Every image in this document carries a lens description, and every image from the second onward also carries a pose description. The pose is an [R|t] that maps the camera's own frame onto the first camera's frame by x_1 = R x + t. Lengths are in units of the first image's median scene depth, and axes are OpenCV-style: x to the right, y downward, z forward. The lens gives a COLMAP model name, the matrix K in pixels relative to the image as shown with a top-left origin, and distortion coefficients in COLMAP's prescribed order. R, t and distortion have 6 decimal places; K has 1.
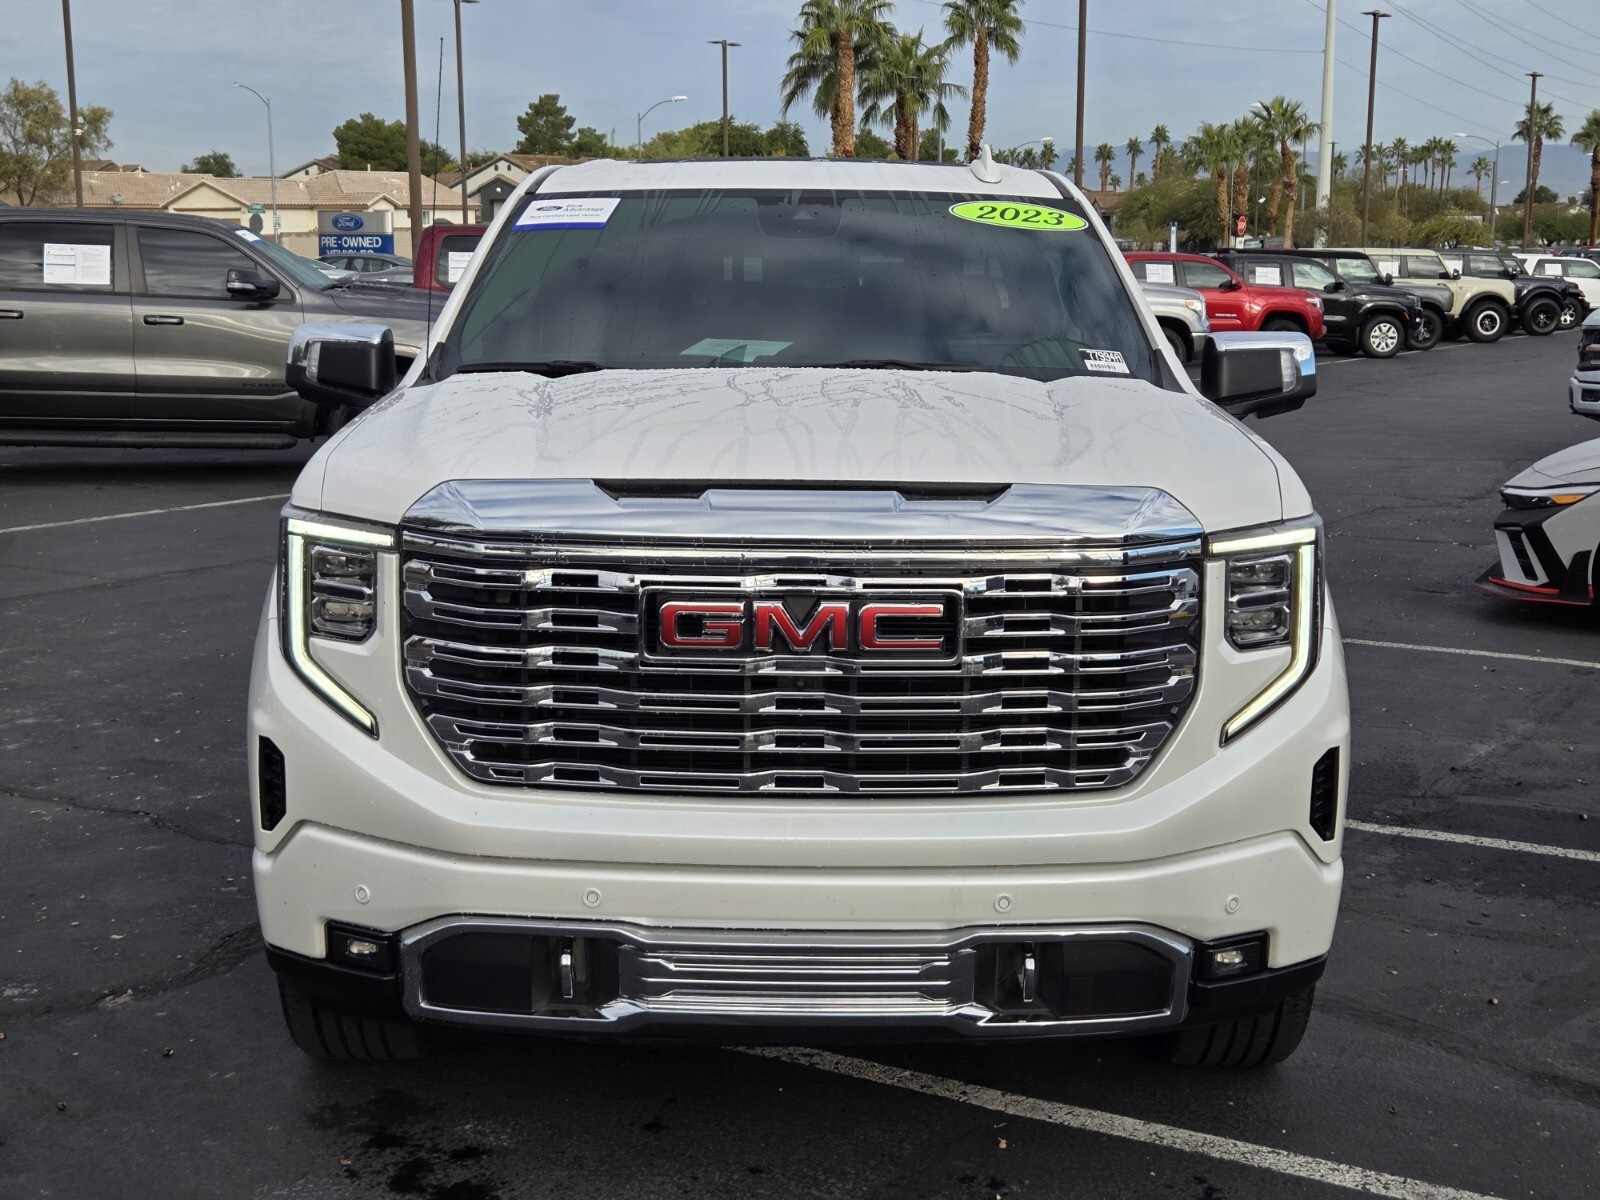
lens RADIAL K [[2153.9, 0, 800.0], [0, 2153.9, 600.0], [0, 0, 1]] dist [0.032529, 0.040533]
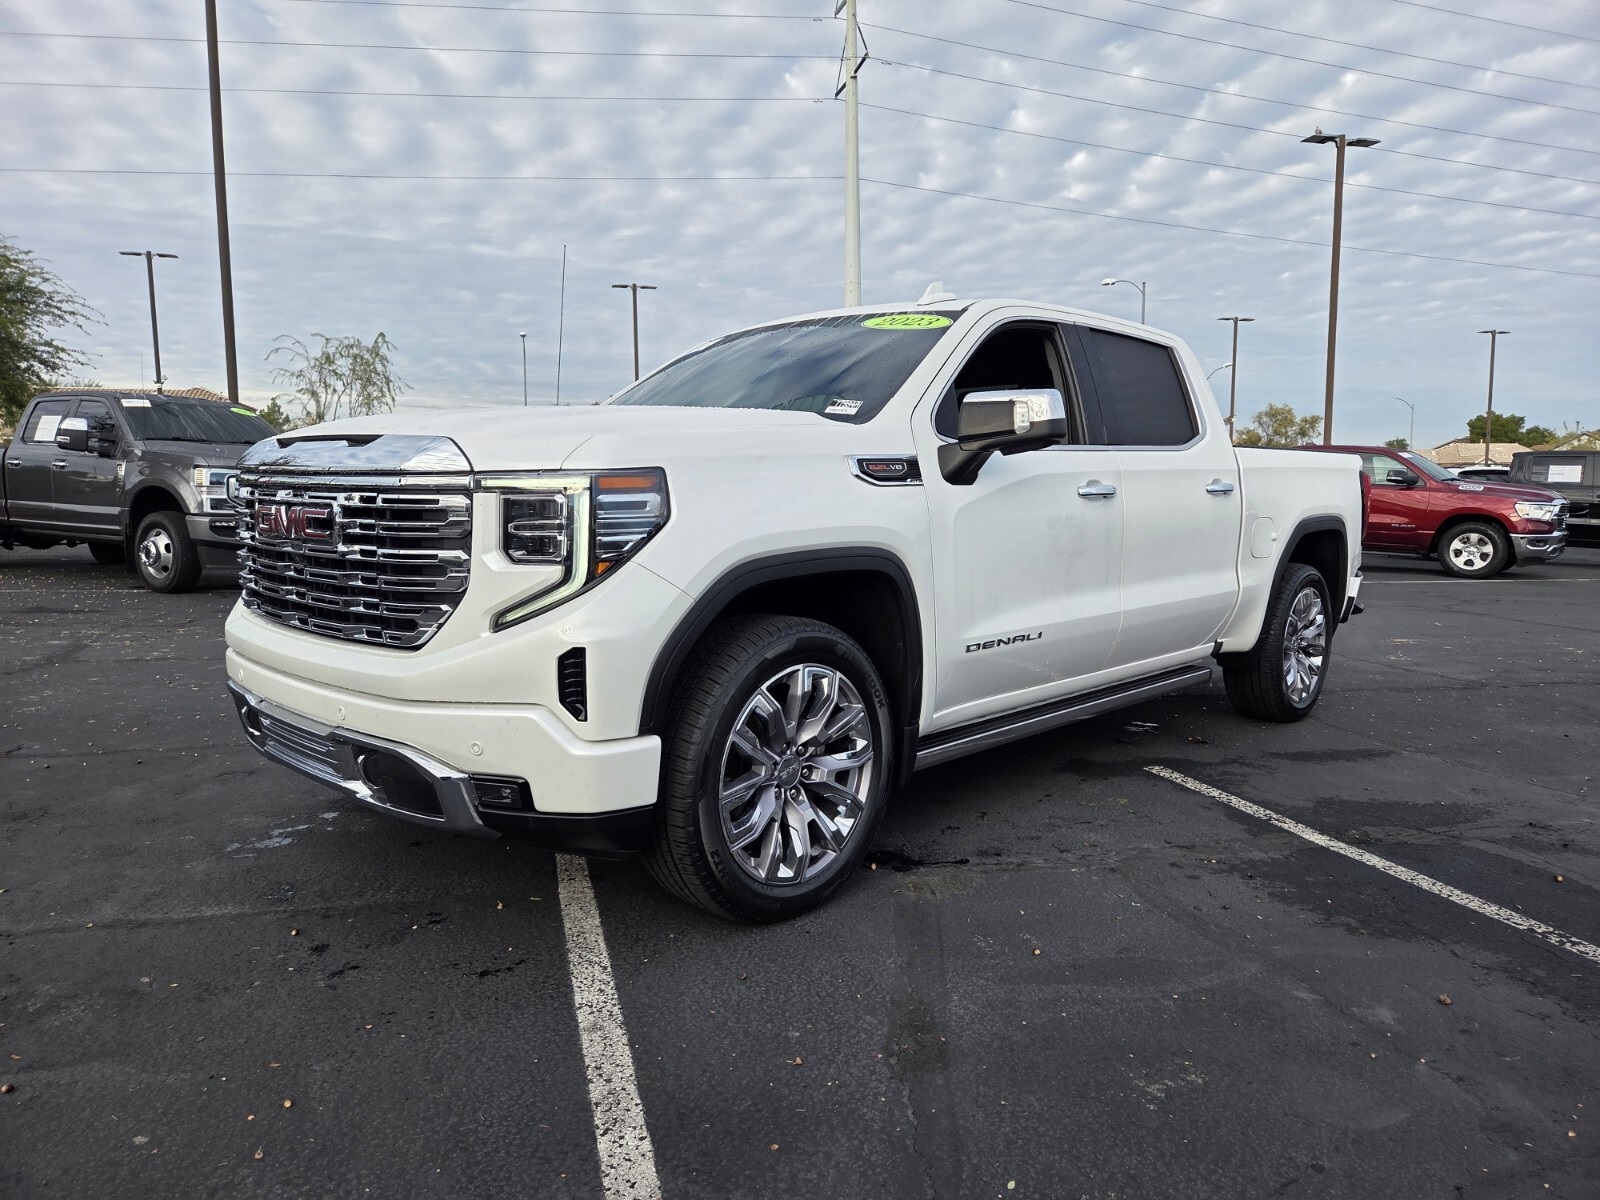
lens RADIAL K [[1058.1, 0, 800.0], [0, 1058.1, 600.0], [0, 0, 1]] dist [0.053287, -0.049428]
pose [[0.711980, 0.072215, -0.698477, 0.729538], [-0.119690, 0.992622, -0.019377, 0.035073], [0.691924, 0.097397, 0.715371, 0.602256]]
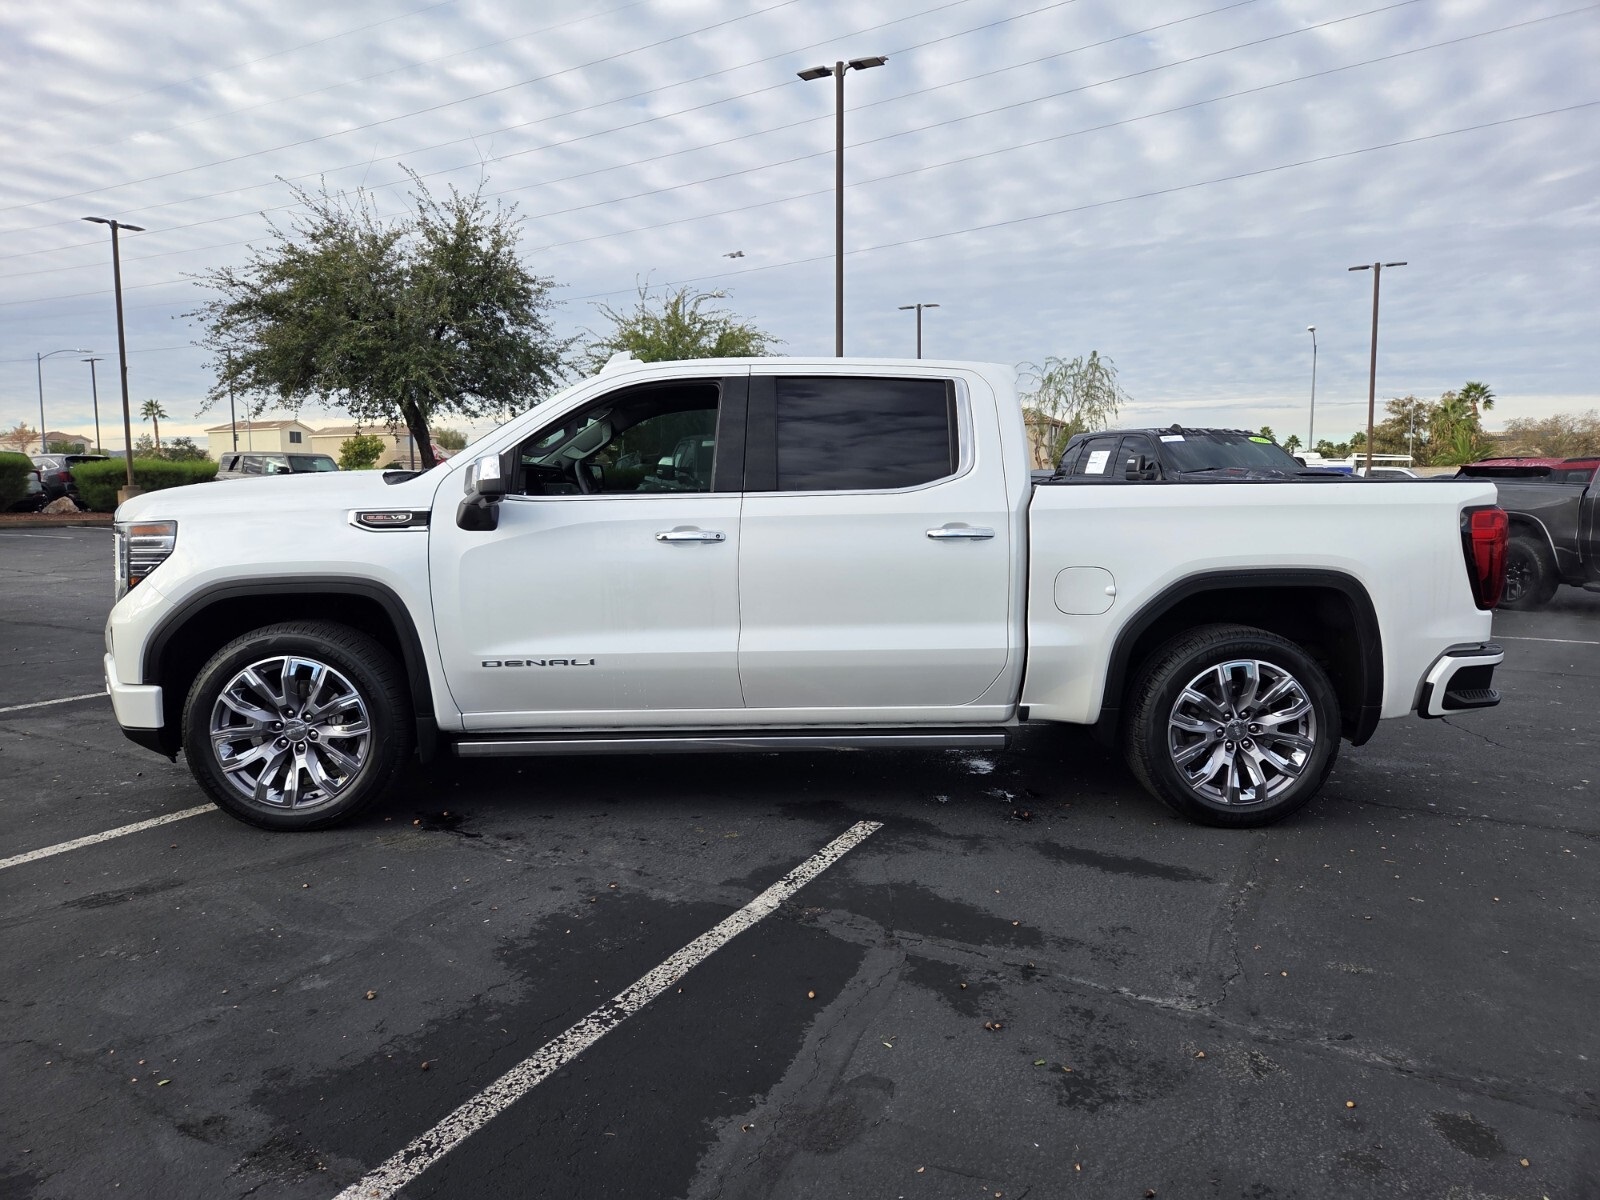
lens RADIAL K [[1078.1, 0, 800.0], [0, 1078.1, 600.0], [0, 0, 1]] dist [0.086695, -0.084039]
pose [[0.027833, 0.095092, -0.995079, 1.284883], [-0.167829, 0.981779, 0.089127, -0.162086], [0.985423, 0.164522, 0.043285, 1.530508]]
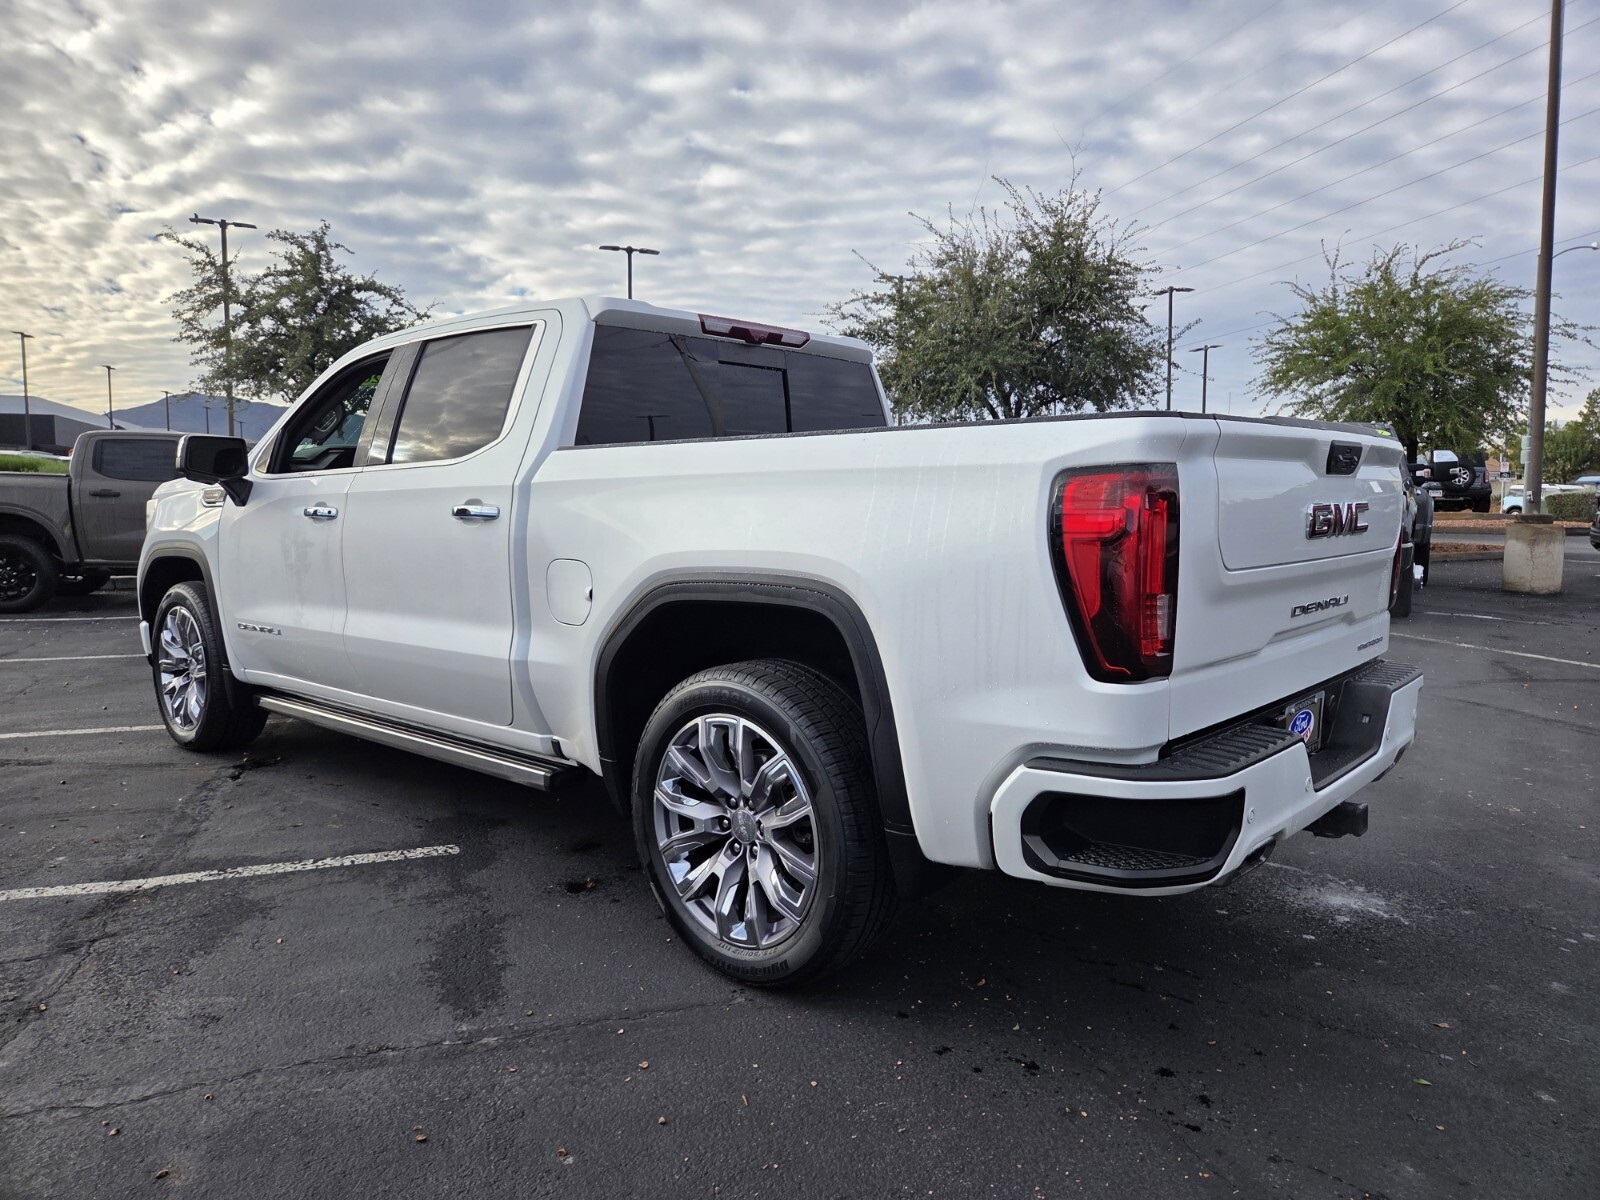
lens RADIAL K [[1078.1, 0, 800.0], [0, 1078.1, 600.0], [0, 0, 1]] dist [0.086695, -0.084039]
pose [[-0.687676, 0.057866, -0.723708, 0.690014], [-0.124777, 0.972567, 0.196329, -0.290301], [0.715215, 0.225313, -0.661590, 2.478160]]
